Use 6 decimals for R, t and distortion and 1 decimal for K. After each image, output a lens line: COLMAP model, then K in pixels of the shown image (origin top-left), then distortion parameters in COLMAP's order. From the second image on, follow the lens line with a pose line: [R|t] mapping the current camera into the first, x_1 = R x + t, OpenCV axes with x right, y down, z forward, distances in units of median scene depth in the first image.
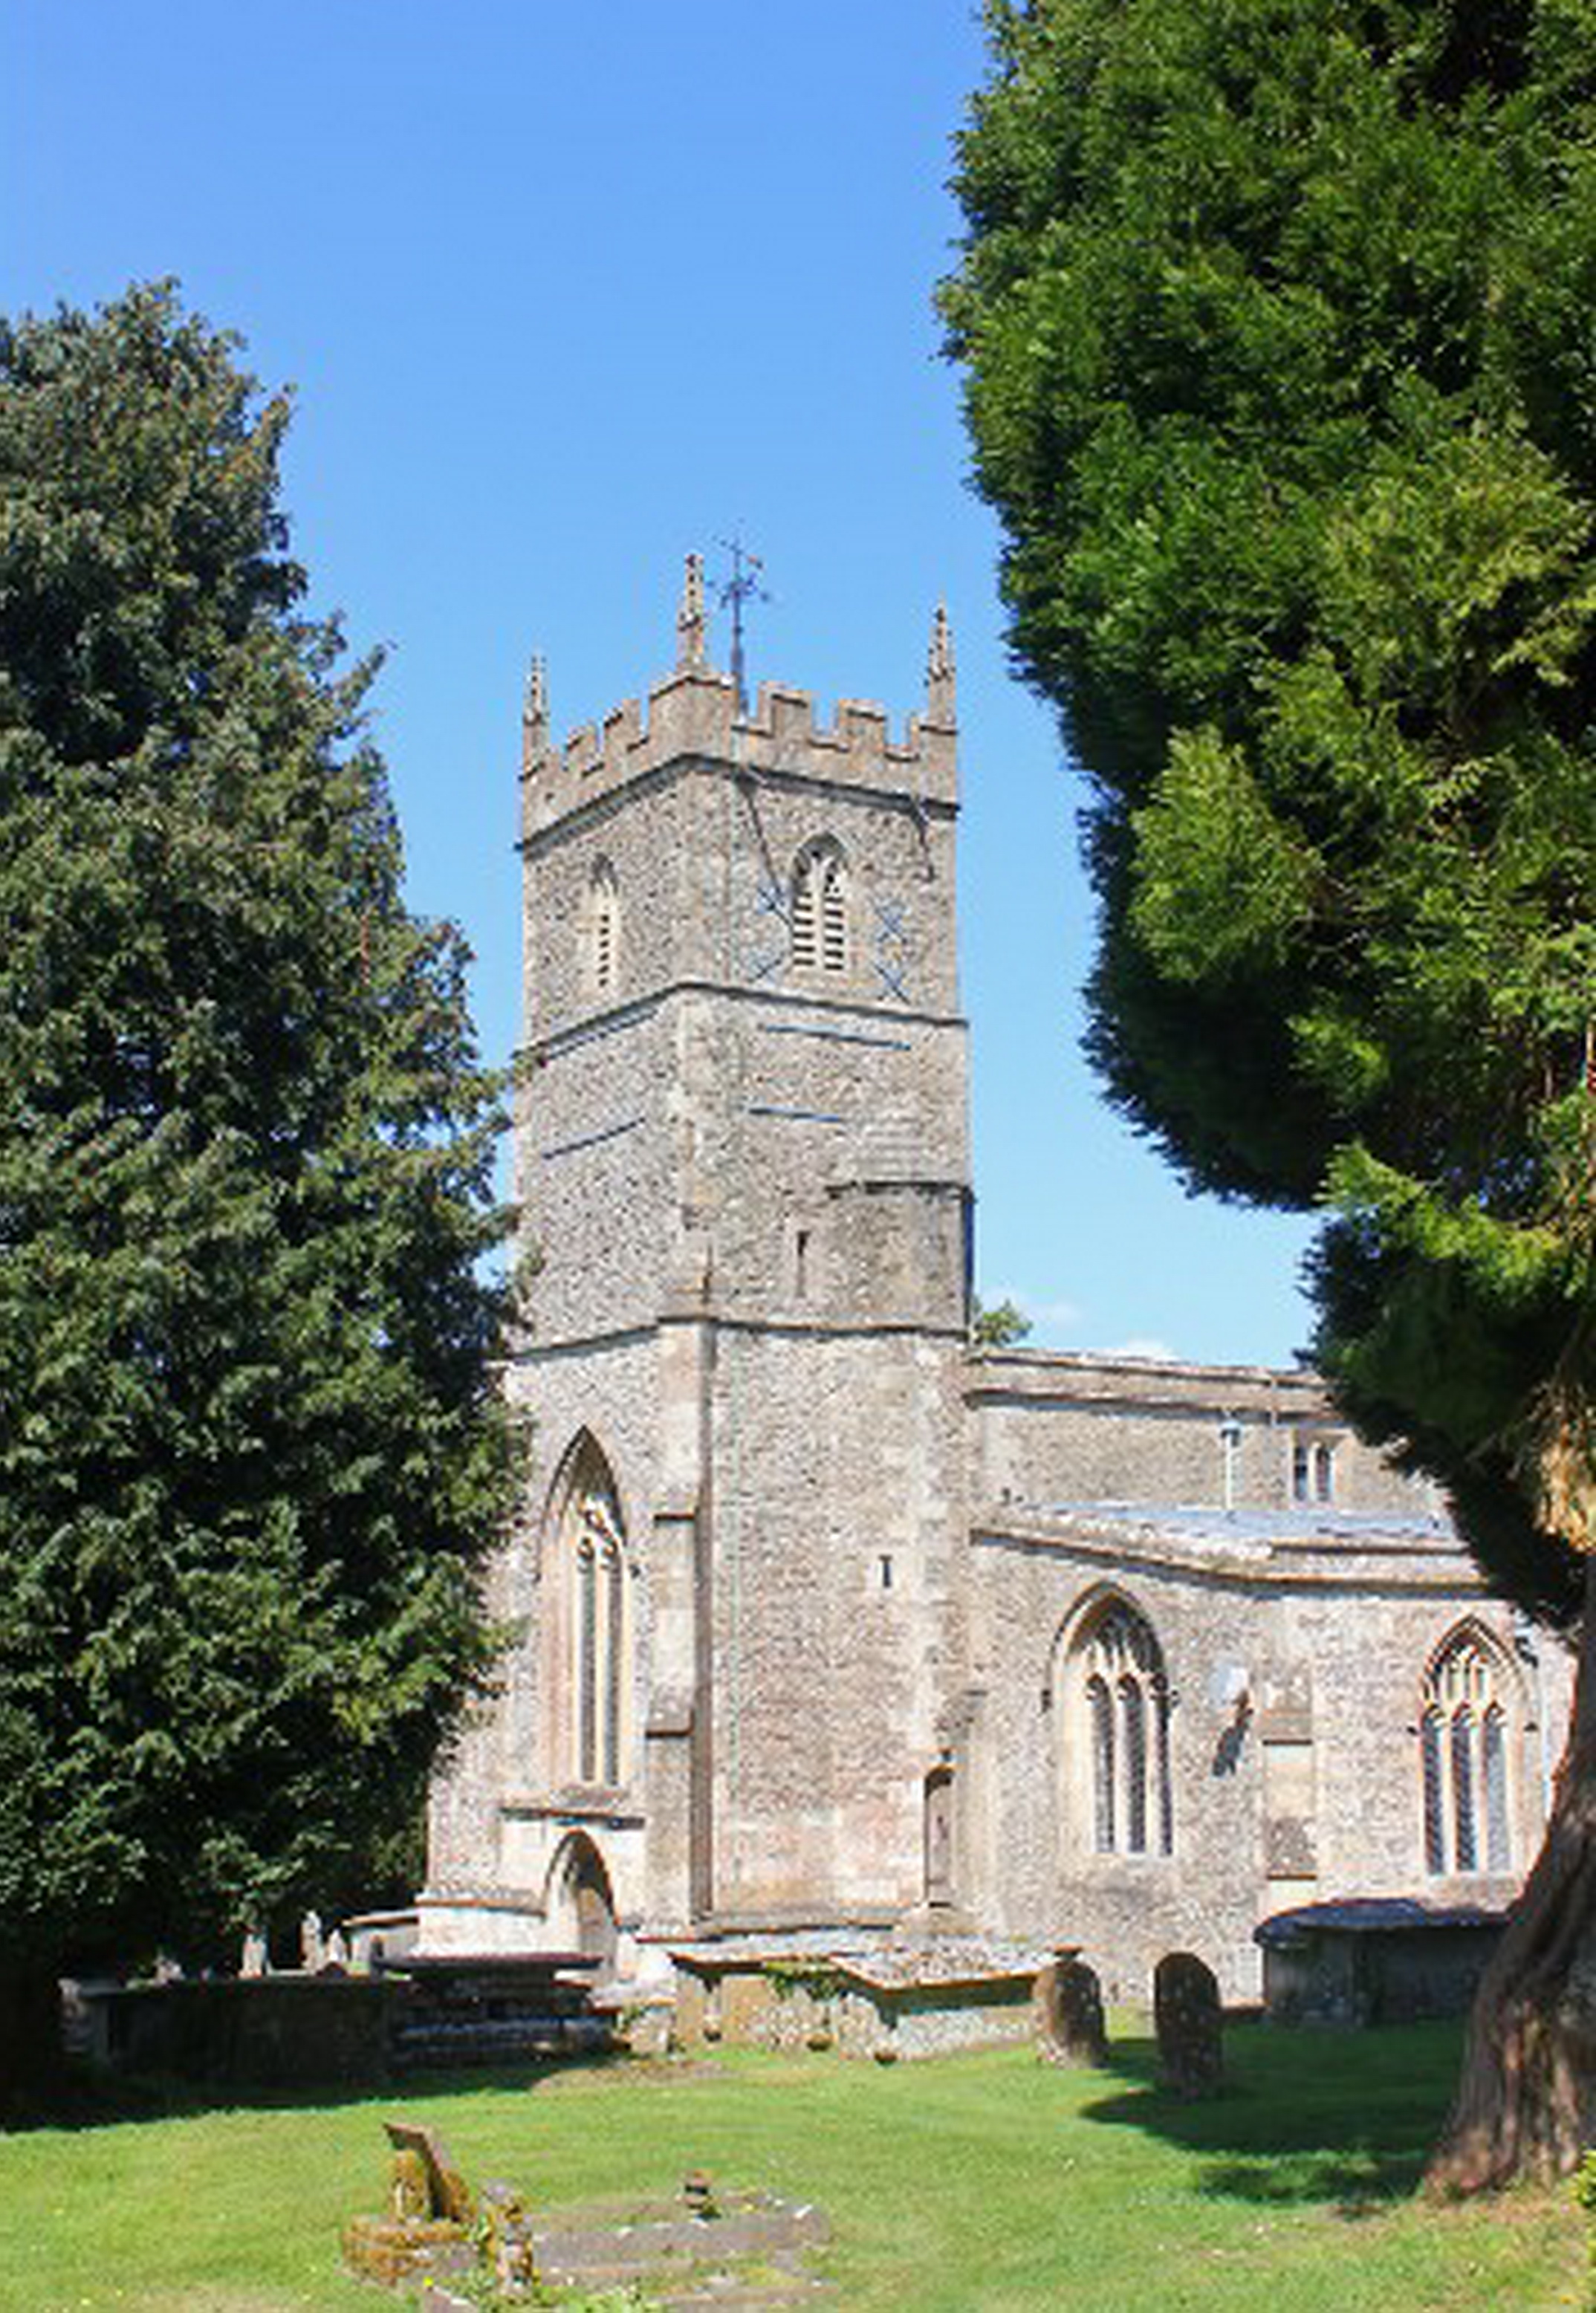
lens RADIAL K [[2795.8, 0, 798.0], [0, 2795.8, 1156.5], [0, 0, 1]] dist [-0.025733, -0.013491]
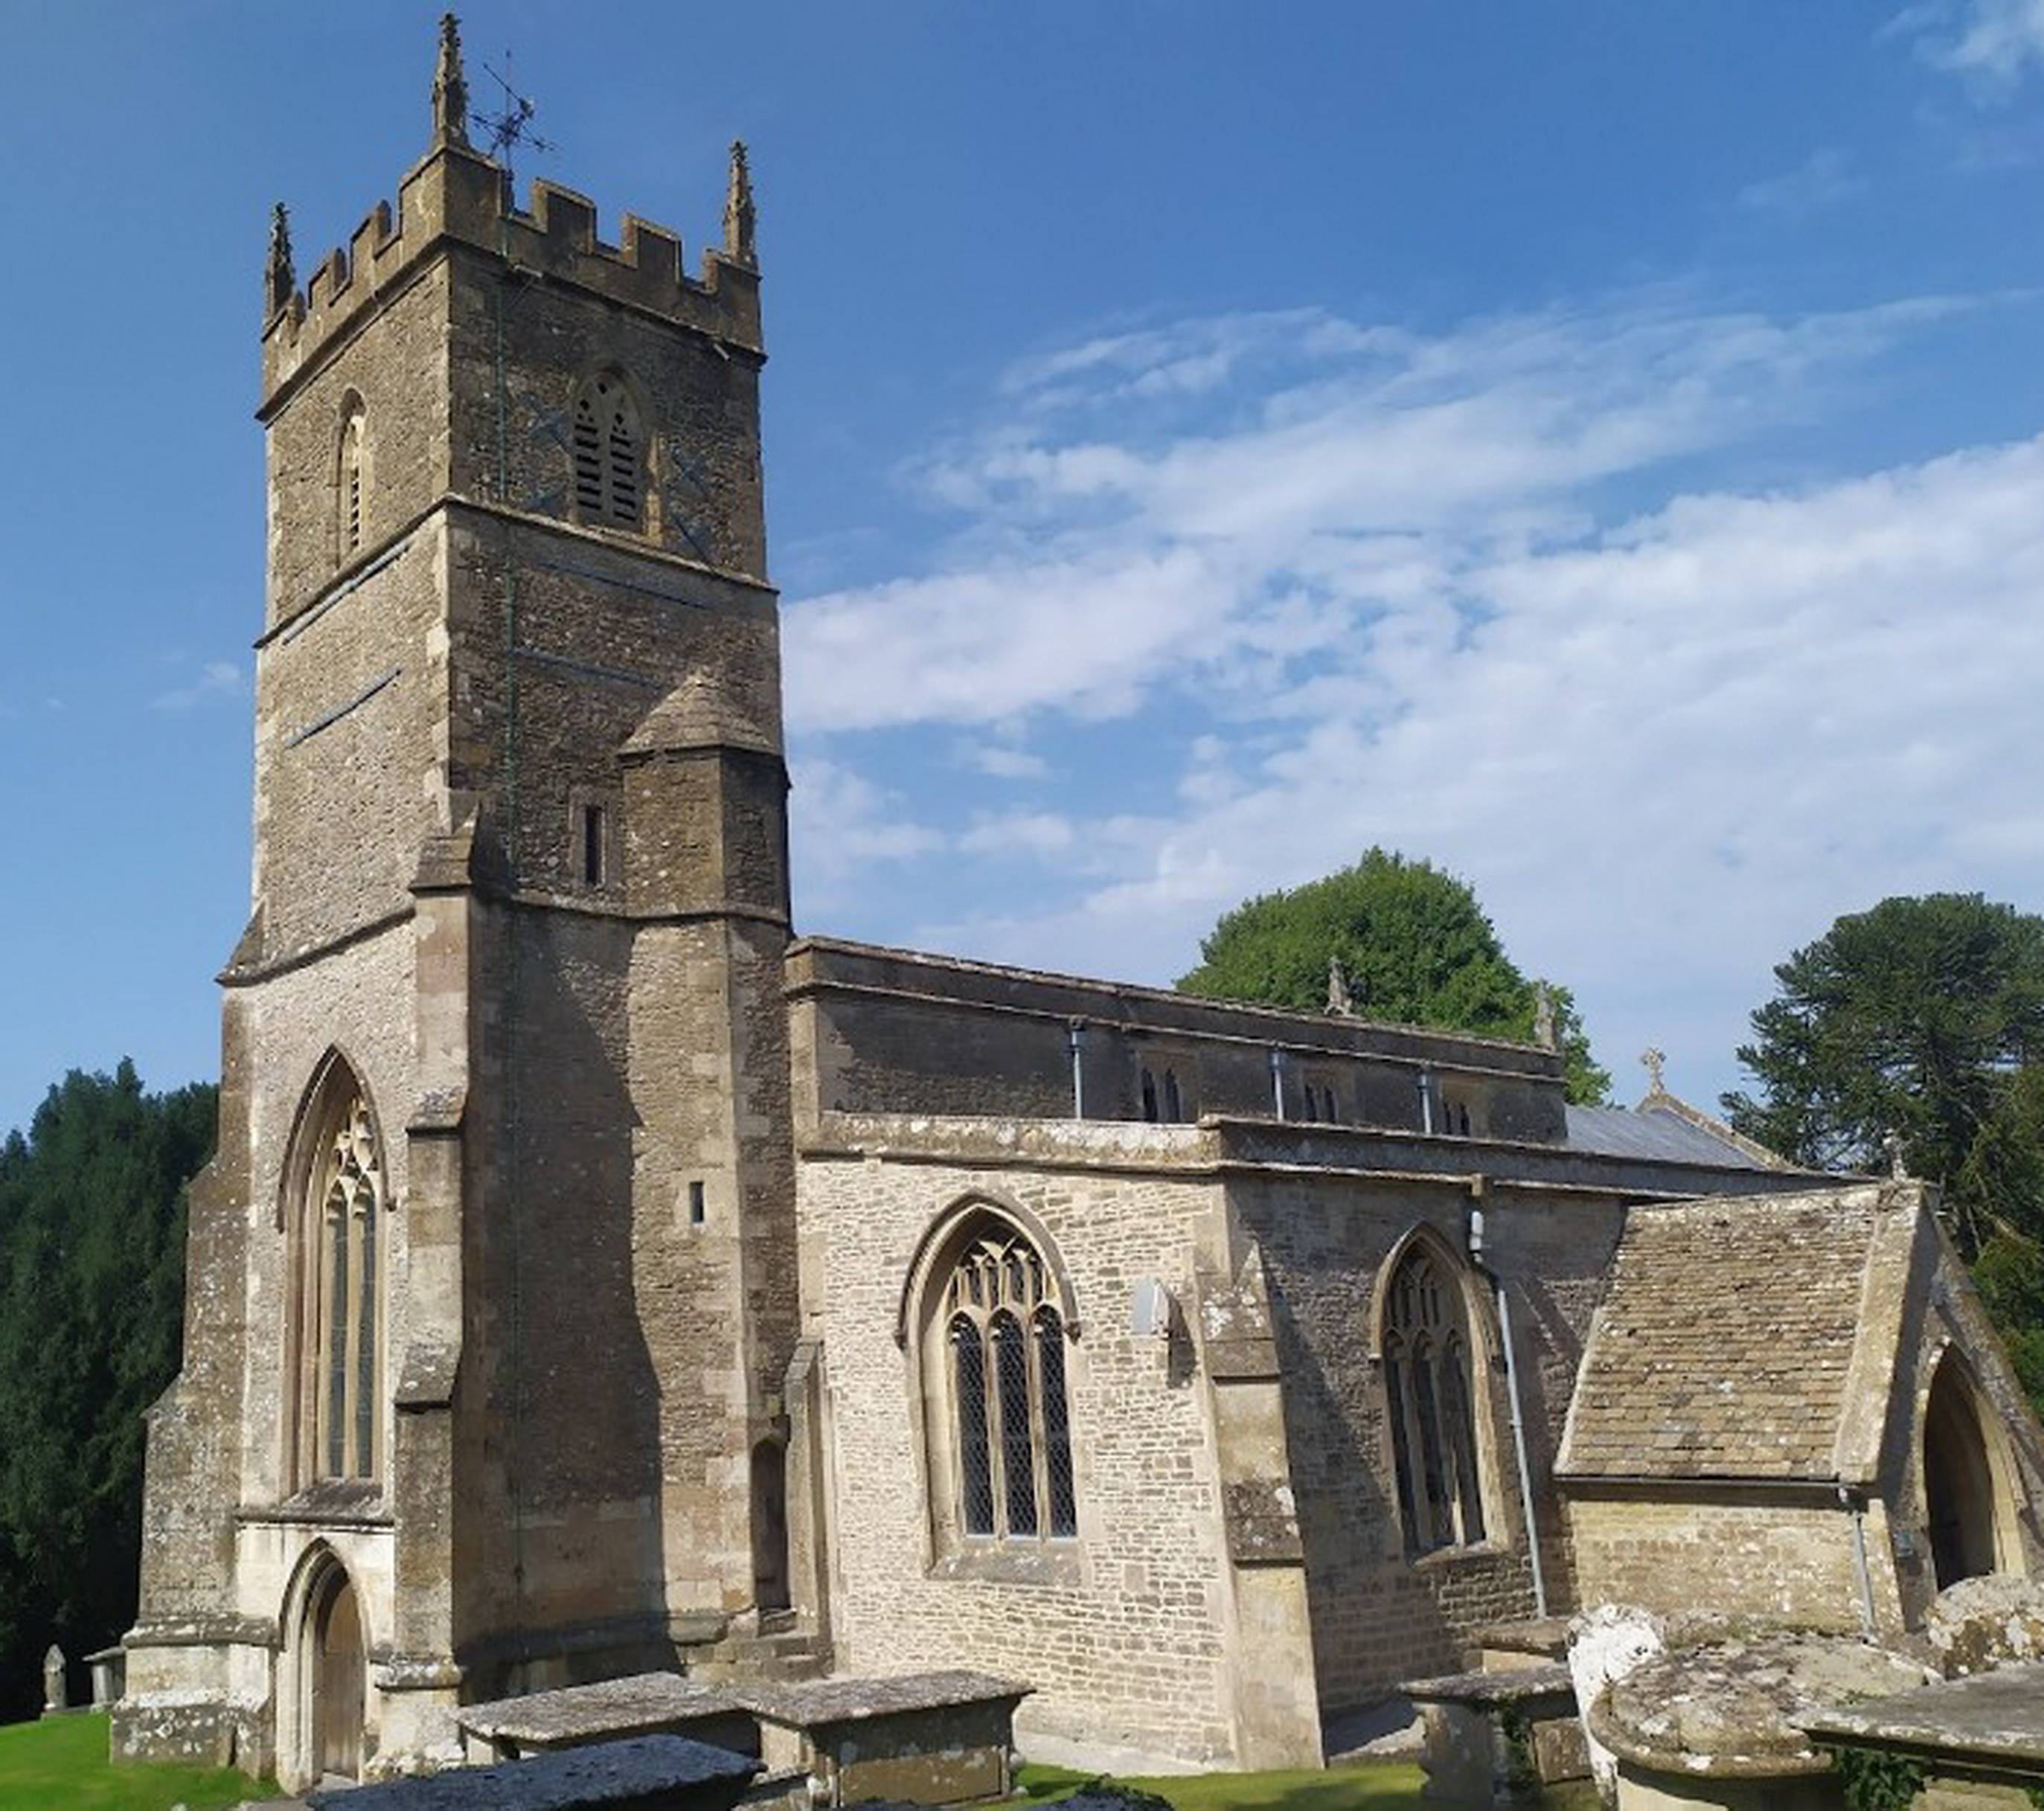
lens RADIAL K [[1987.1, 0, 824.2], [0, 1987.1, 964.1], [0, 0, 1]] dist [0.068672, 0.002212]
pose [[0.993235, -0.011919, 0.115505, 0.001208], [0.015778, 0.999345, -0.032553, 0.096050], [-0.115041, 0.034155, 0.992773, 0.399543]]
